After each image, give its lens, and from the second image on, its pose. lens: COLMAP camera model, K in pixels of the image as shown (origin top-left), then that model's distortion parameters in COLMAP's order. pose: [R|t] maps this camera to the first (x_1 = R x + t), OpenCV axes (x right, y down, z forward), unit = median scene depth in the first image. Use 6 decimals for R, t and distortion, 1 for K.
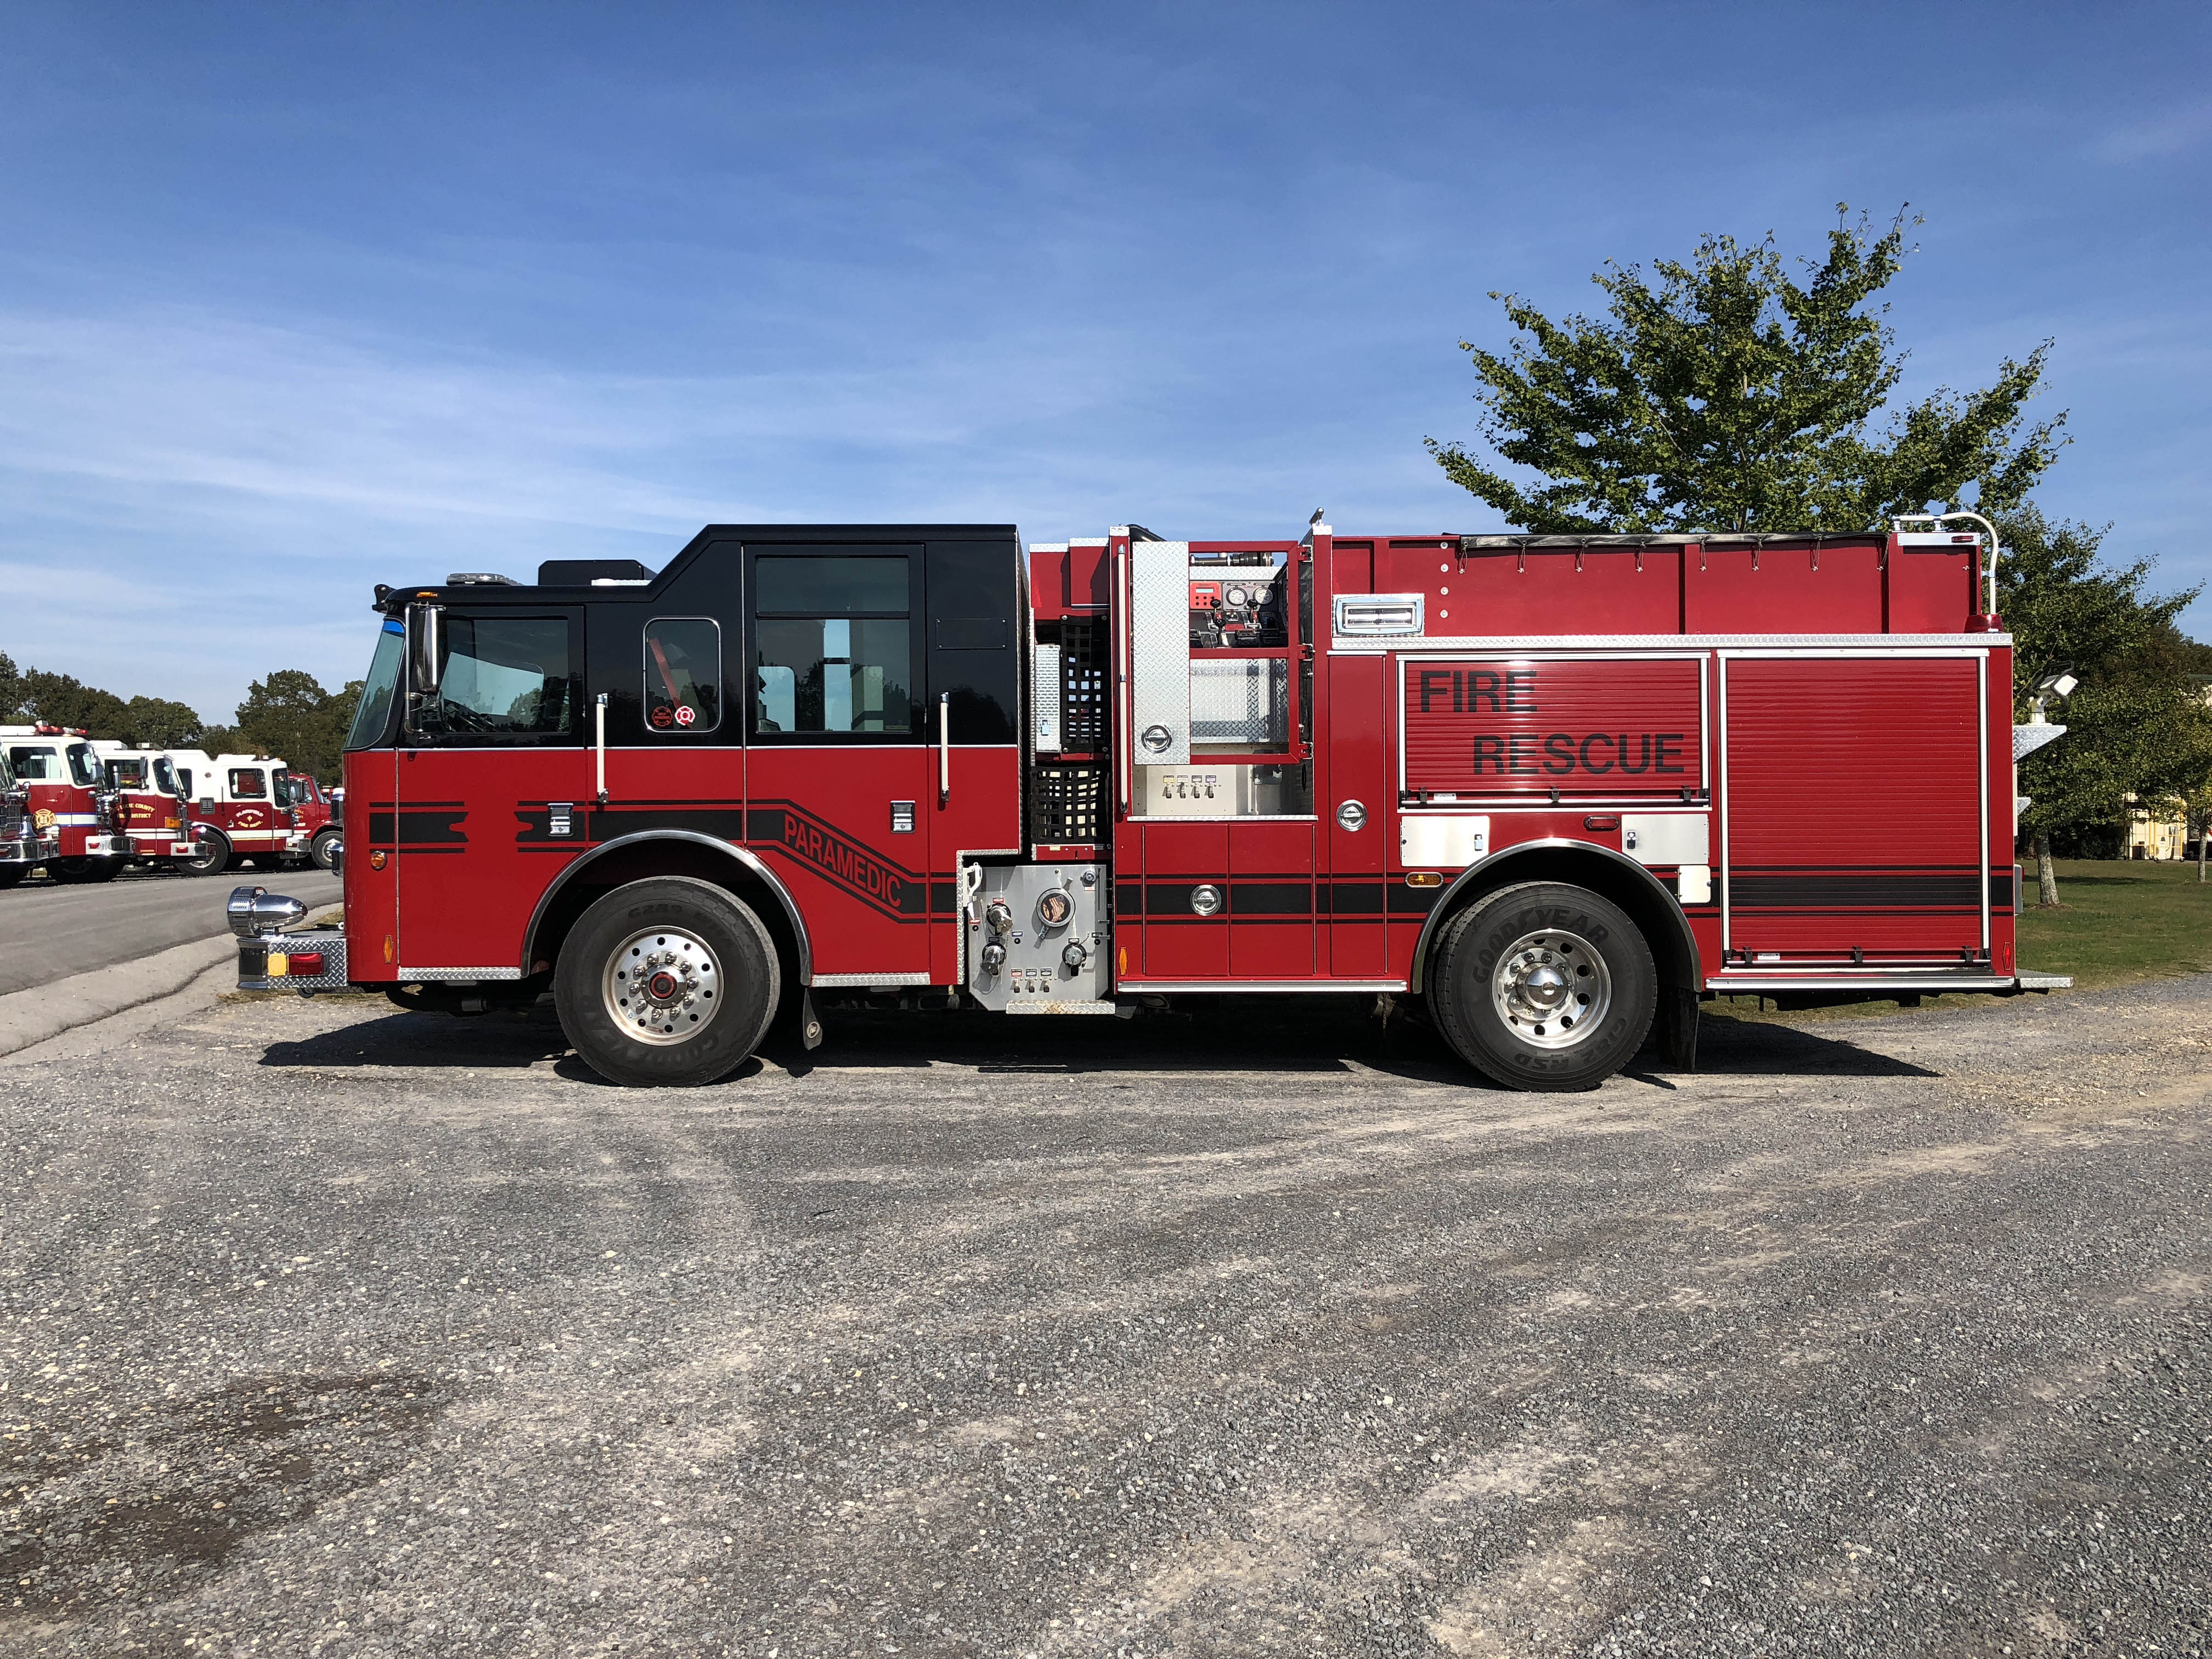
lens RADIAL K [[1858.4, 0, 1106.0], [0, 1858.4, 829.5], [0, 0, 1]] dist [-0.001046, -0.004541]
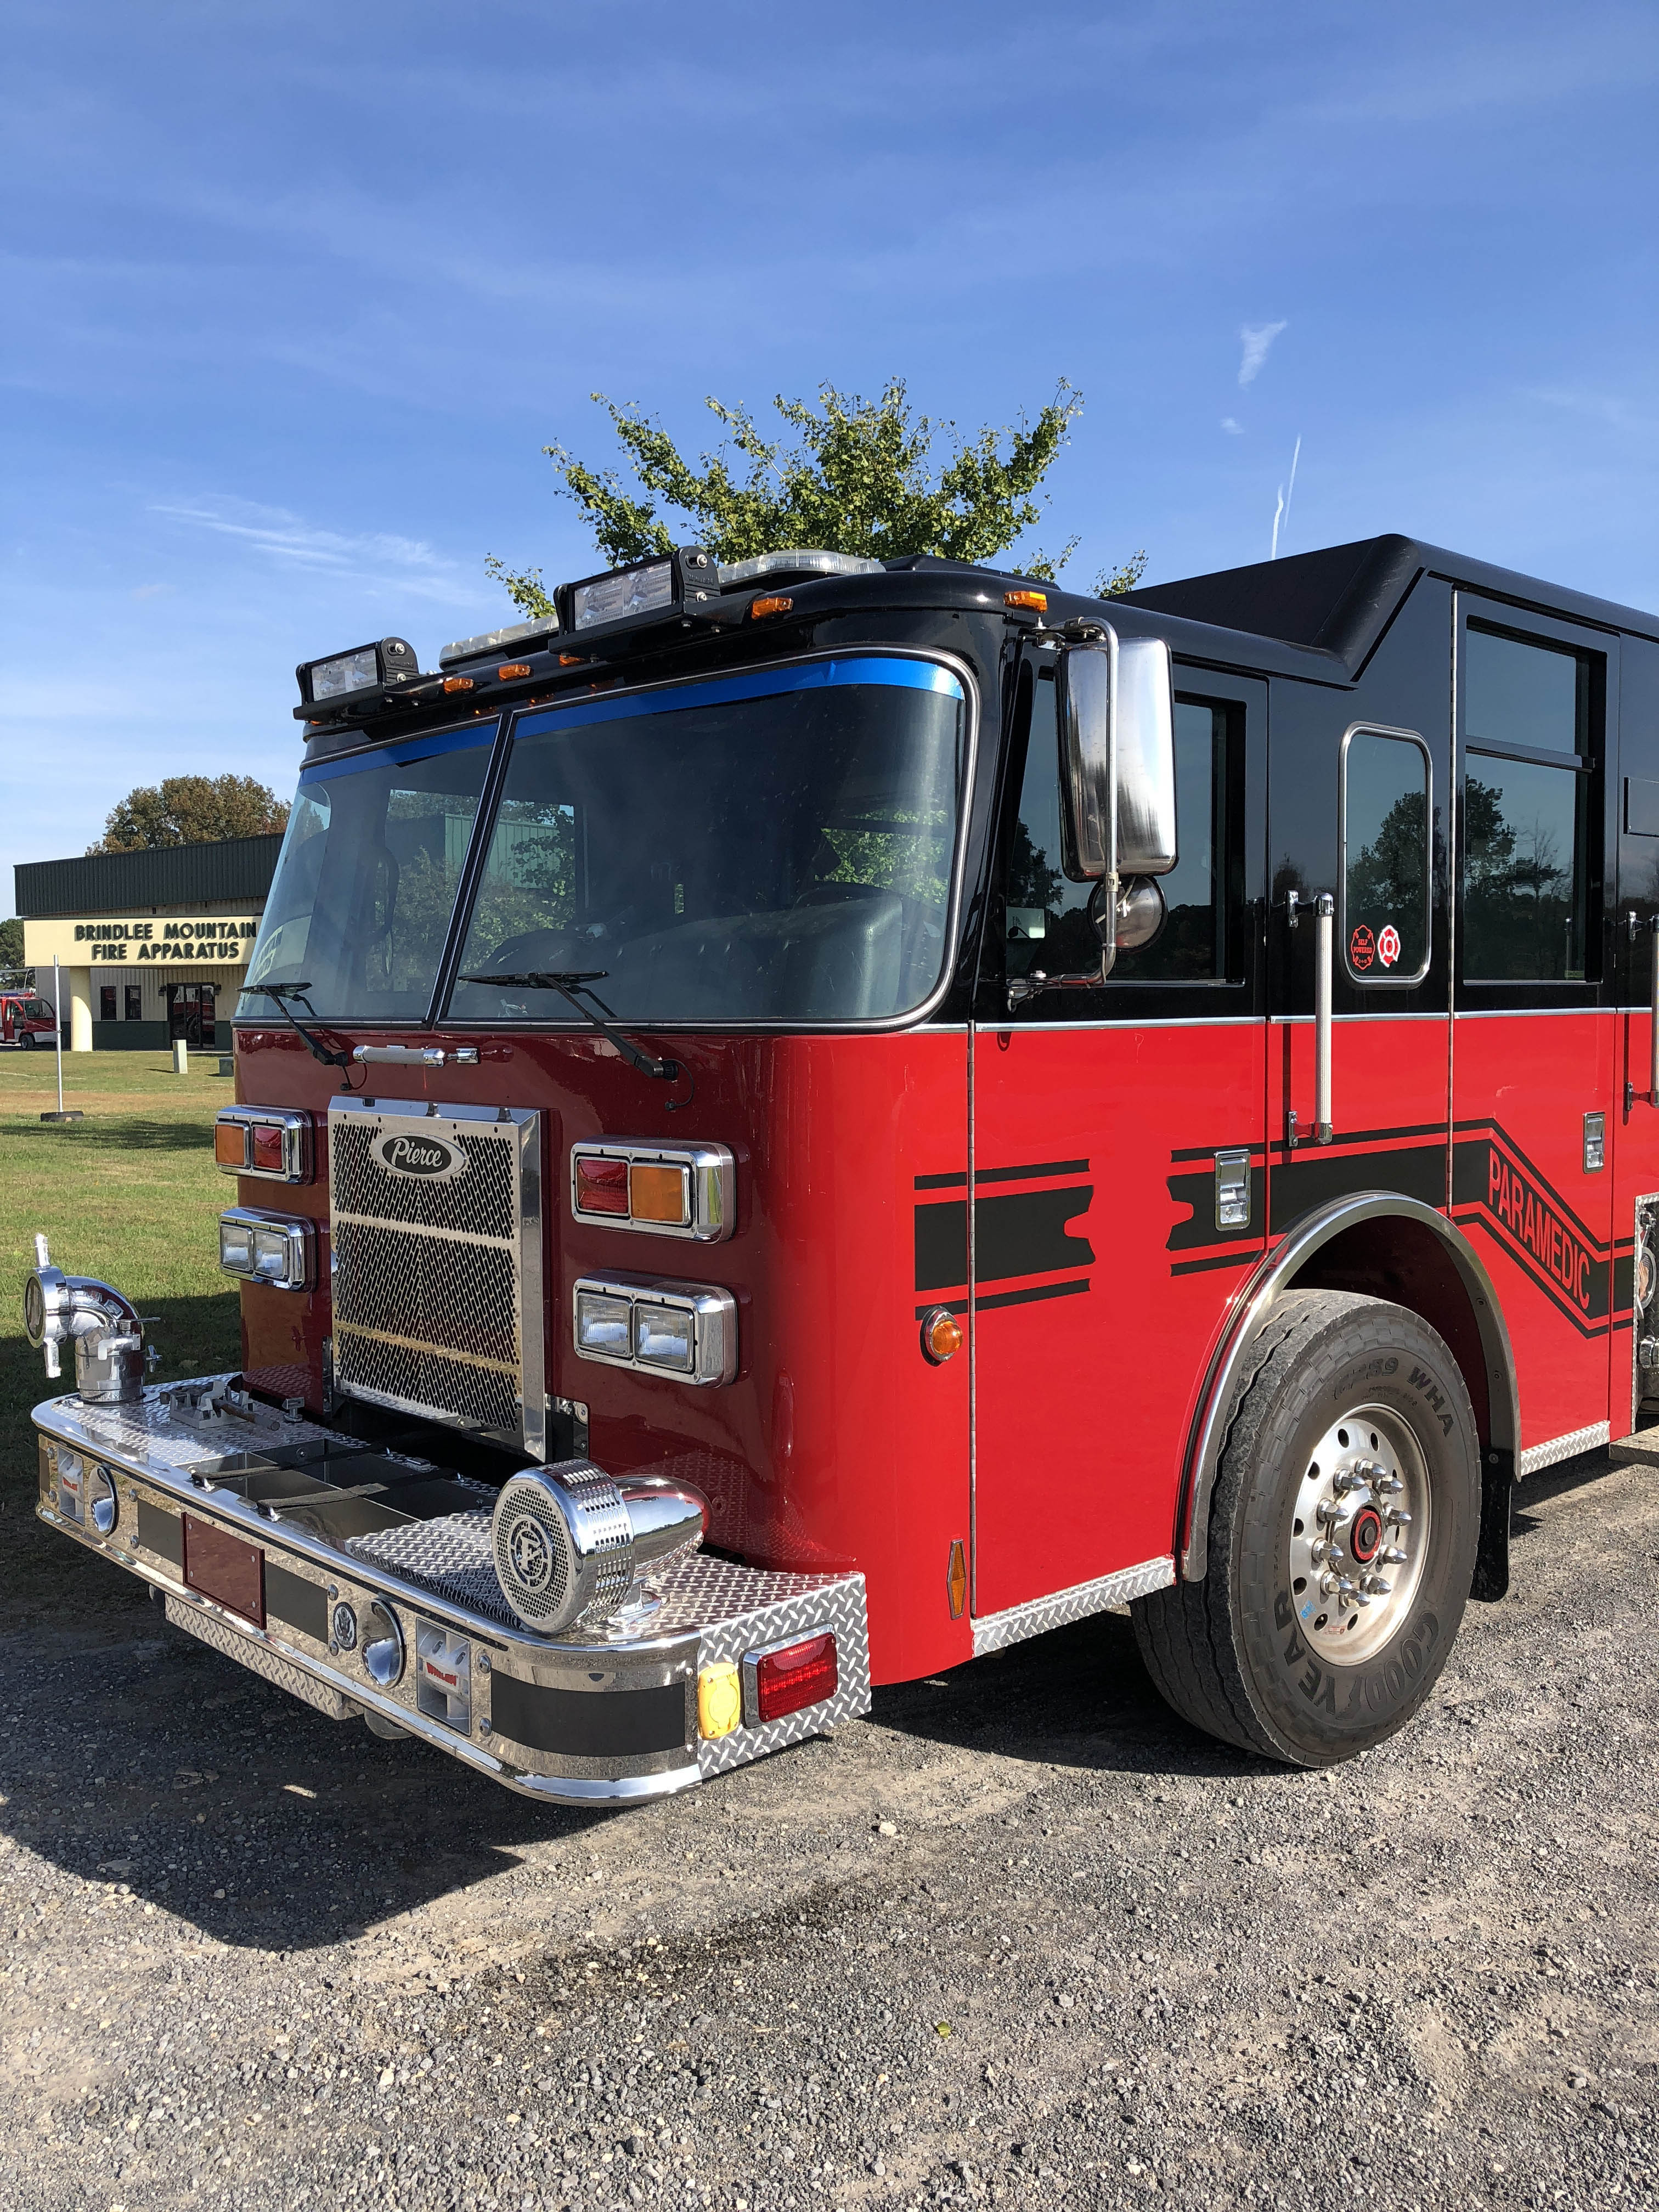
lens RADIAL K [[1858.4, 0, 829.5], [0, 1858.4, 1106.0], [0, 0, 1]] dist [-0.001046, -0.004541]
pose [[0.742087, -0.034288, 0.669426, -0.639244], [0.002106, 0.998805, 0.048825, -0.044639], [-0.670300, -0.034823, 0.741272, 0.747137]]
